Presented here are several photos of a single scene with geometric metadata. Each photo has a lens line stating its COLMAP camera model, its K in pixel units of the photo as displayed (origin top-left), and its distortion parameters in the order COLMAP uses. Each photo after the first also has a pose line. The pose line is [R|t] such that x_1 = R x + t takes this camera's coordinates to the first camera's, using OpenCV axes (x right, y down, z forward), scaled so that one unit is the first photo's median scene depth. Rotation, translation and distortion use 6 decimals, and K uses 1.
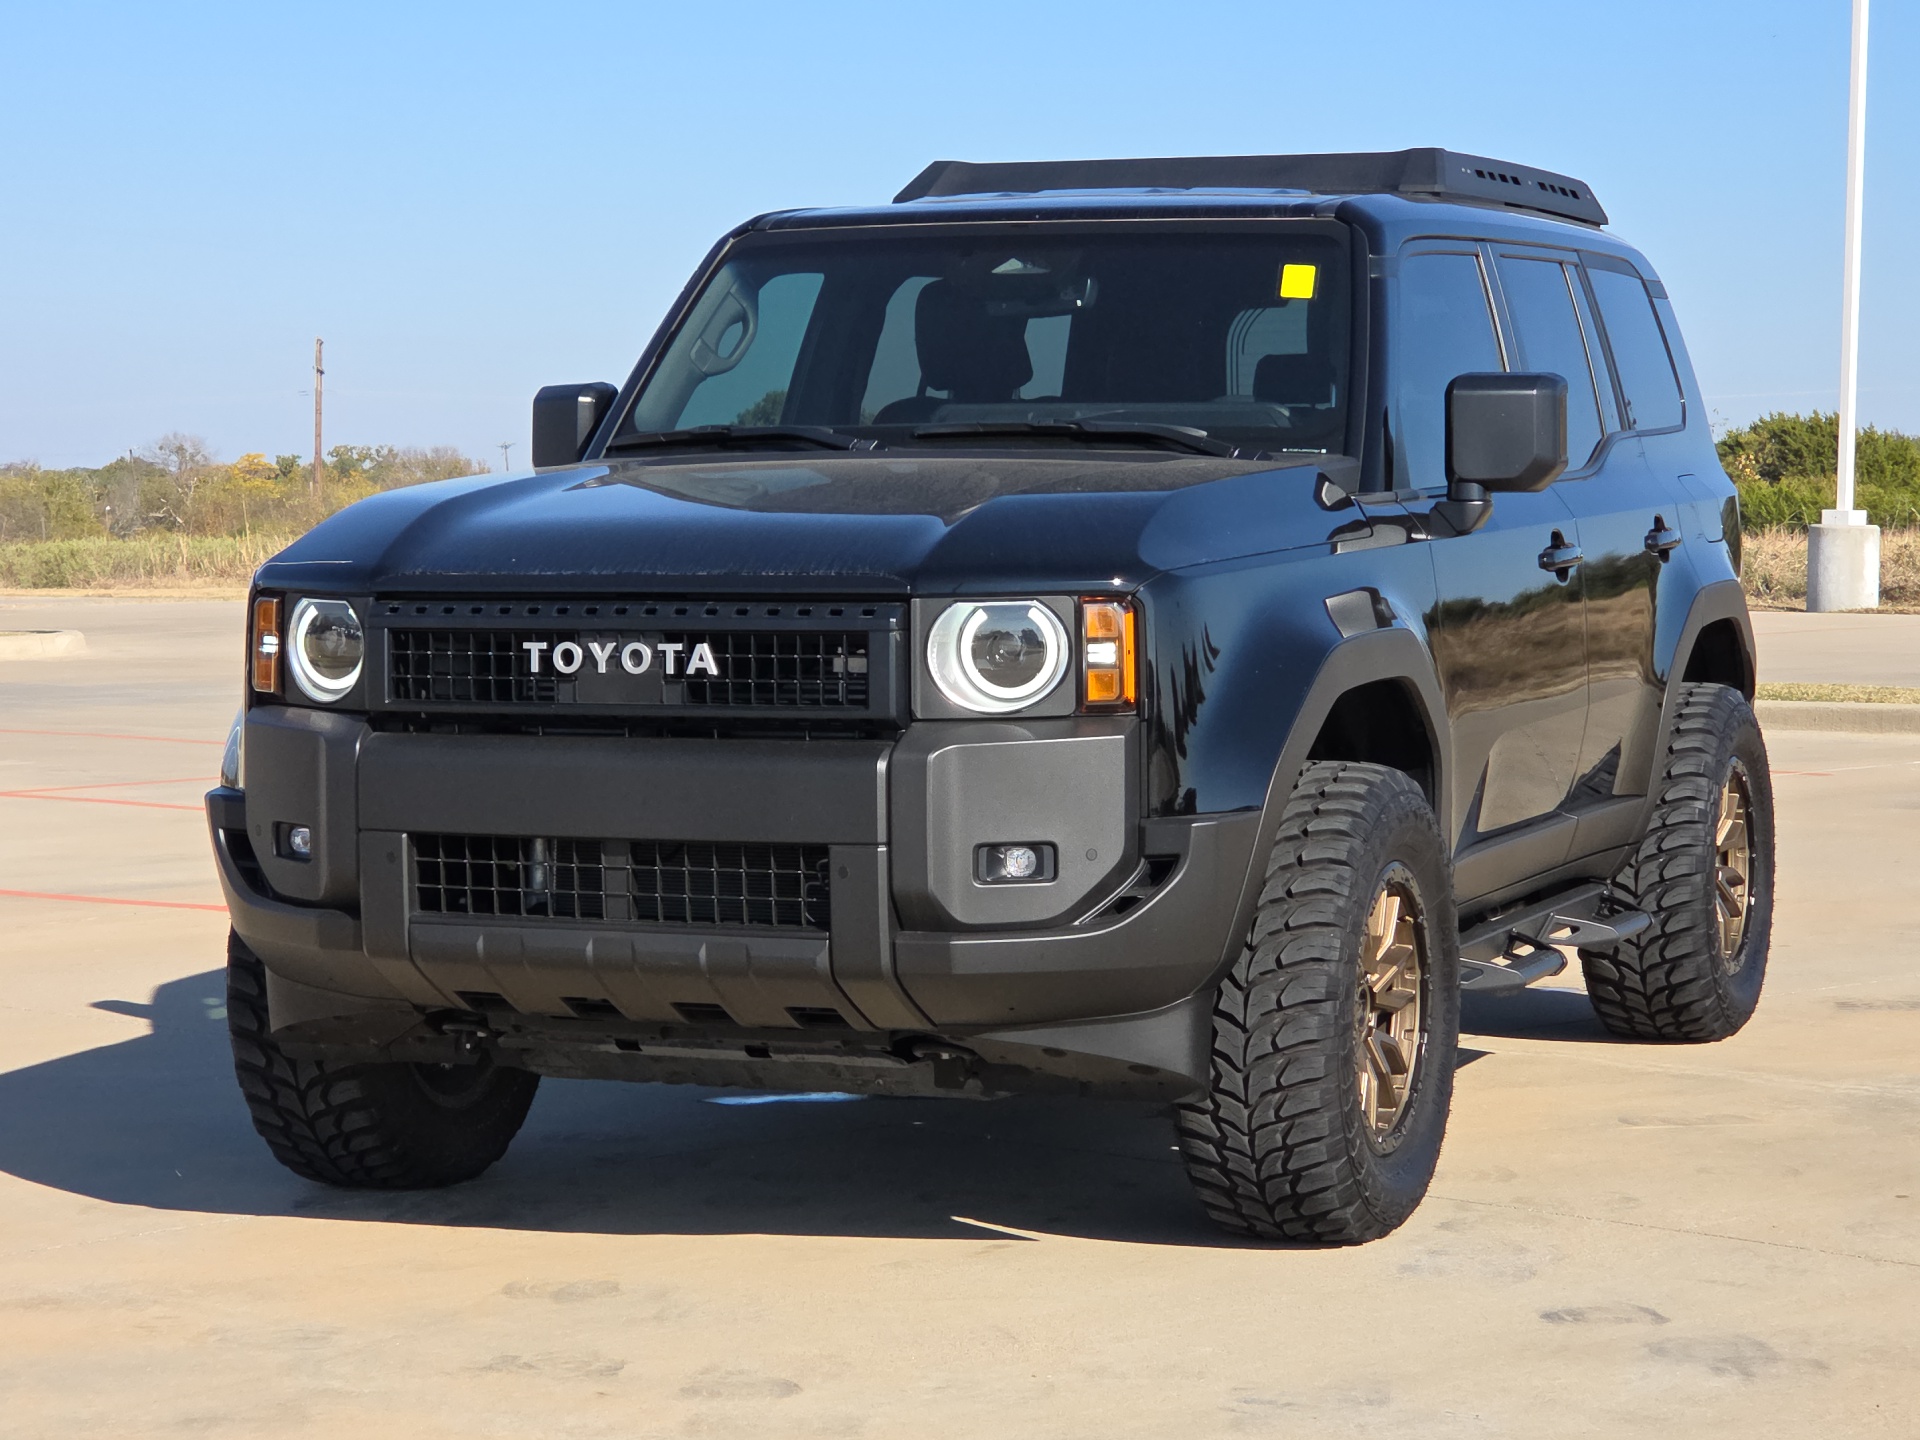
lens RADIAL K [[3862.2, 0, 960.3], [0, 3862.2, 730.0], [0, 0, 1]] dist [-0.300555, 0.000000]
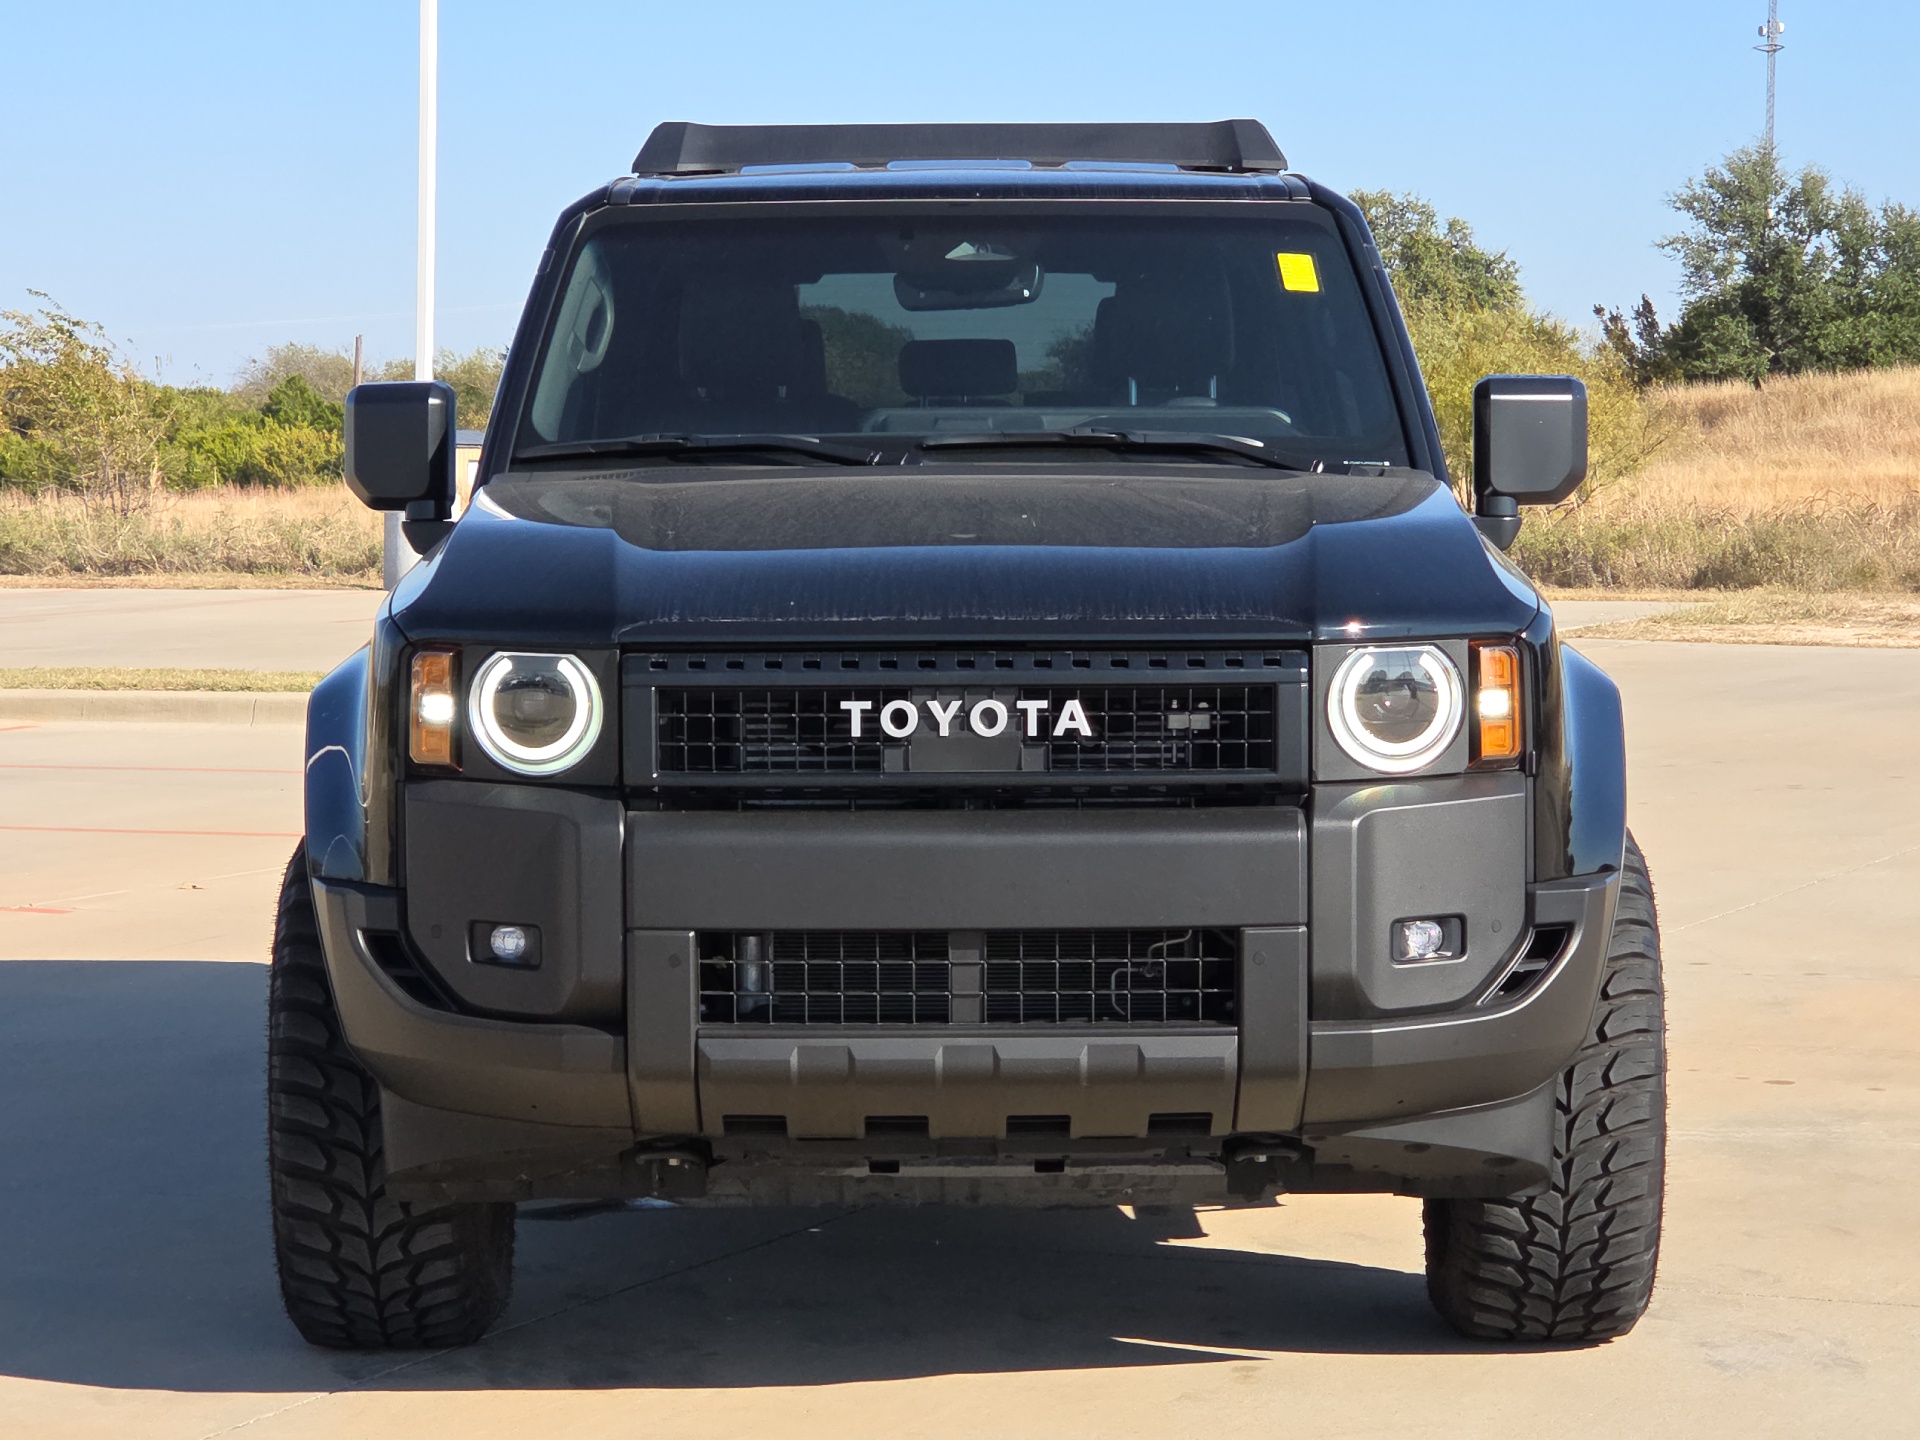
lens RADIAL K [[4436.6, 0, 960.7], [0, 4436.6, 712.8], [0, 0, 1]] dist [-0.446506, 0.000000]
pose [[0.955868, -0.020712, 0.293065, -0.378947], [0.022592, 0.999740, -0.003031, -0.016956], [-0.292926, 0.009518, 0.956088, 0.055775]]
